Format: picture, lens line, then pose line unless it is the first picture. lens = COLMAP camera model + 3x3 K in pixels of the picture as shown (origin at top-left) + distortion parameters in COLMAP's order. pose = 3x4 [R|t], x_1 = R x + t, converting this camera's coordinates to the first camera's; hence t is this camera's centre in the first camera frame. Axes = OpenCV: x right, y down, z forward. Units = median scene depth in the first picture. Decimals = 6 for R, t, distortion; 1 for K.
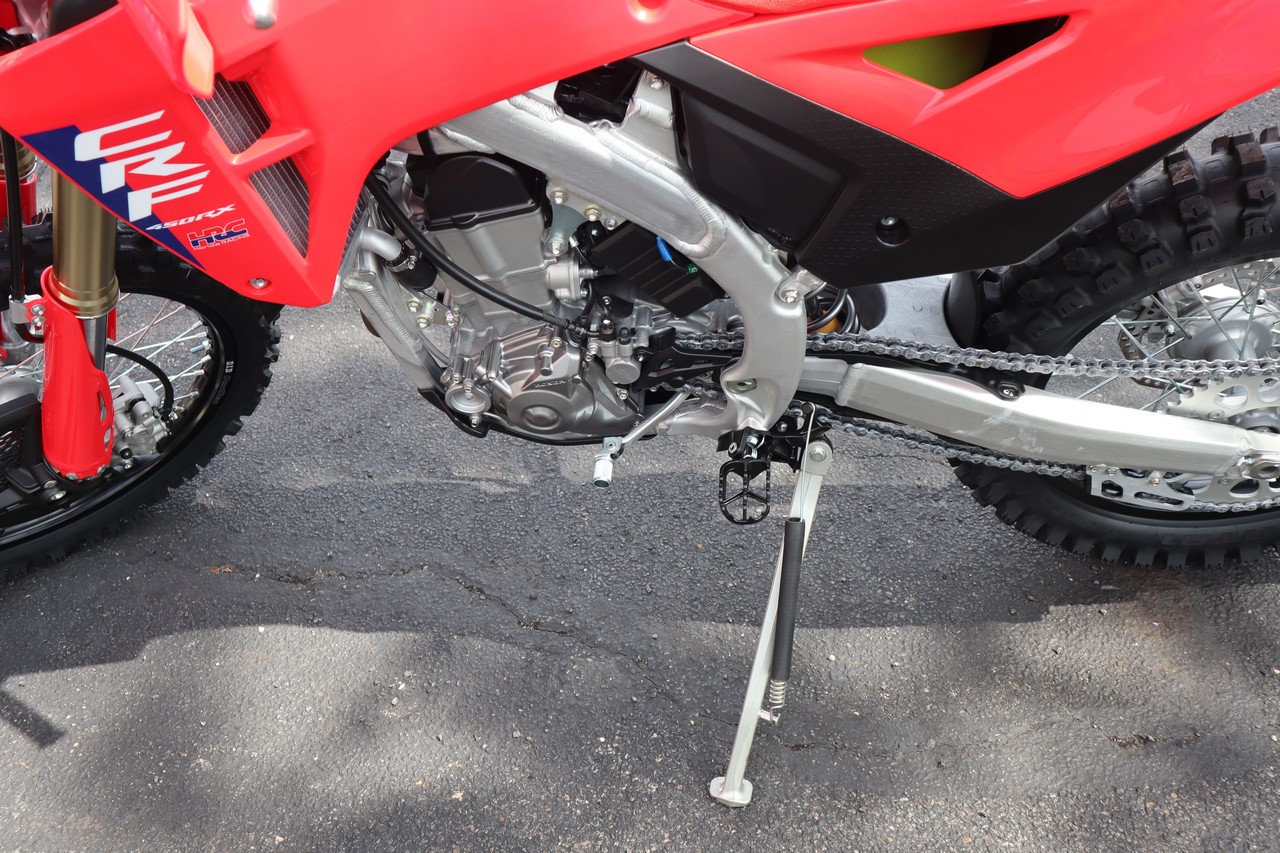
lens RADIAL K [[1192.9, 0, 640.0], [0, 1192.9, 426.5], [0, 0, 1]] dist [-0.065174, 0.152267]
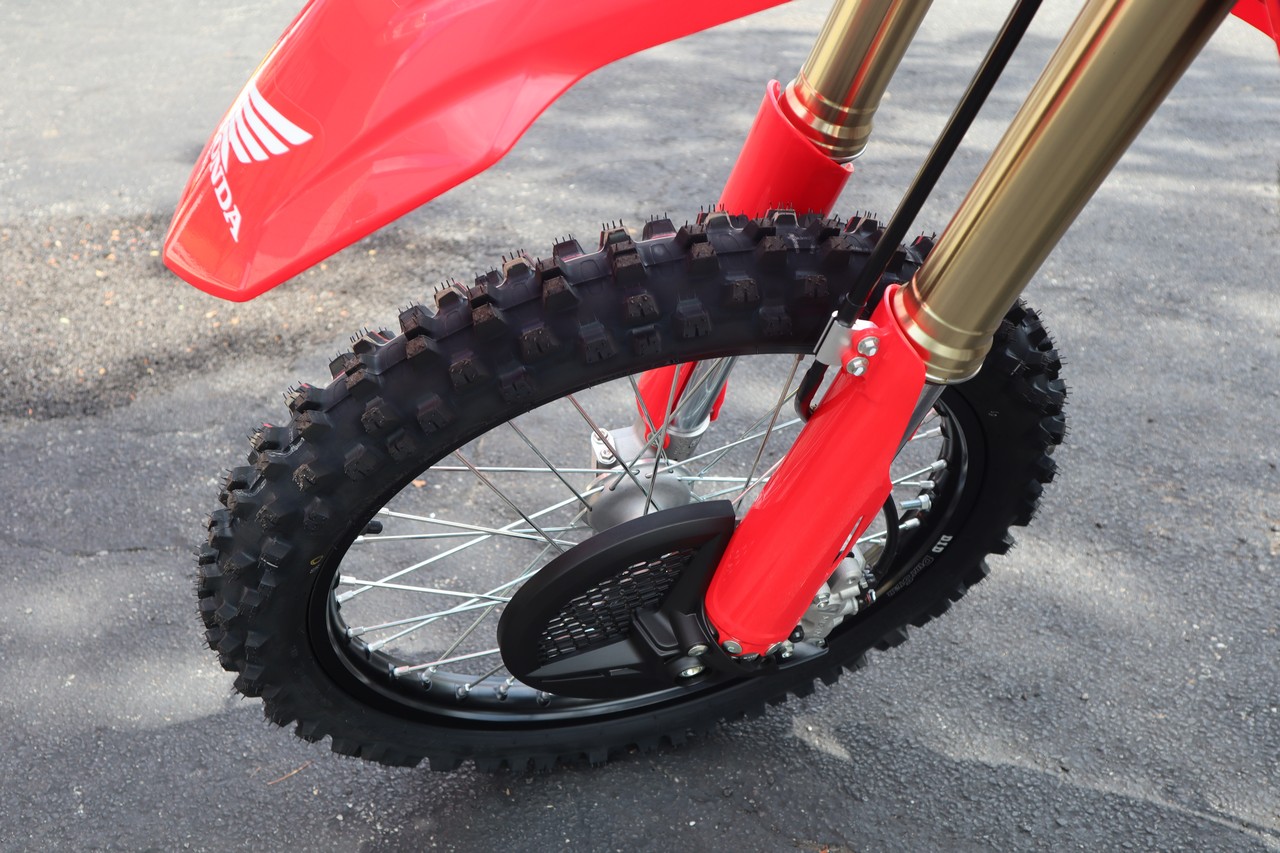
lens RADIAL K [[1294.4, 0, 650.1], [0, 1294.4, 421.9], [0, 0, 1]] dist [-0.046952, 0.161085]
pose [[0.932817, 0.204735, -0.296541, -0.395170], [-0.265887, 0.946490, -0.182922, 0.075593], [0.243222, 0.249479, 0.937338, 0.378291]]
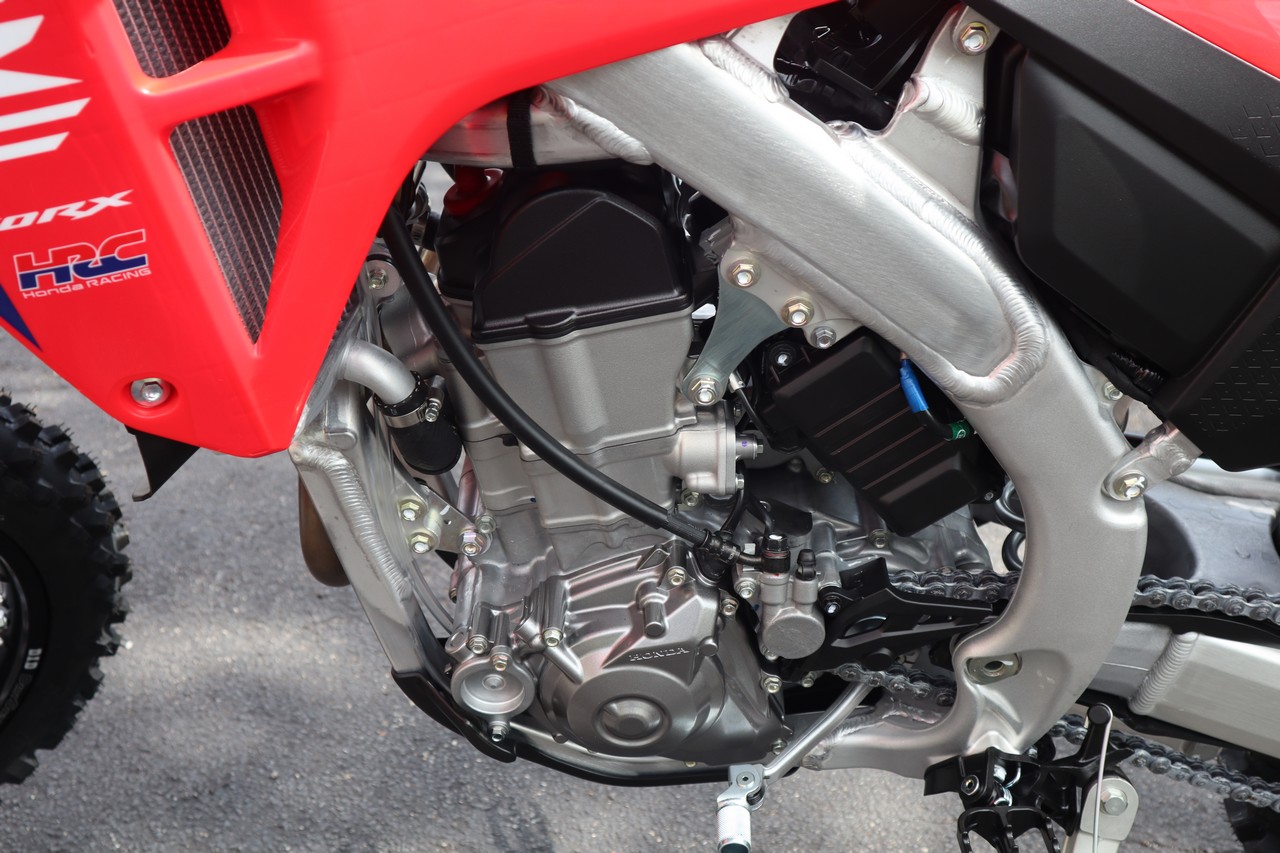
lens RADIAL K [[1302.8, 0, 640.0], [0, 1302.8, 426.5], [0, 0, 1]] dist [-0.047719, 0.167434]
pose [[0.993909, 0.043862, 0.101096, -0.146801], [-0.011449, 0.953511, -0.301141, 0.043474], [-0.109605, 0.298149, 0.948206, 0.400700]]
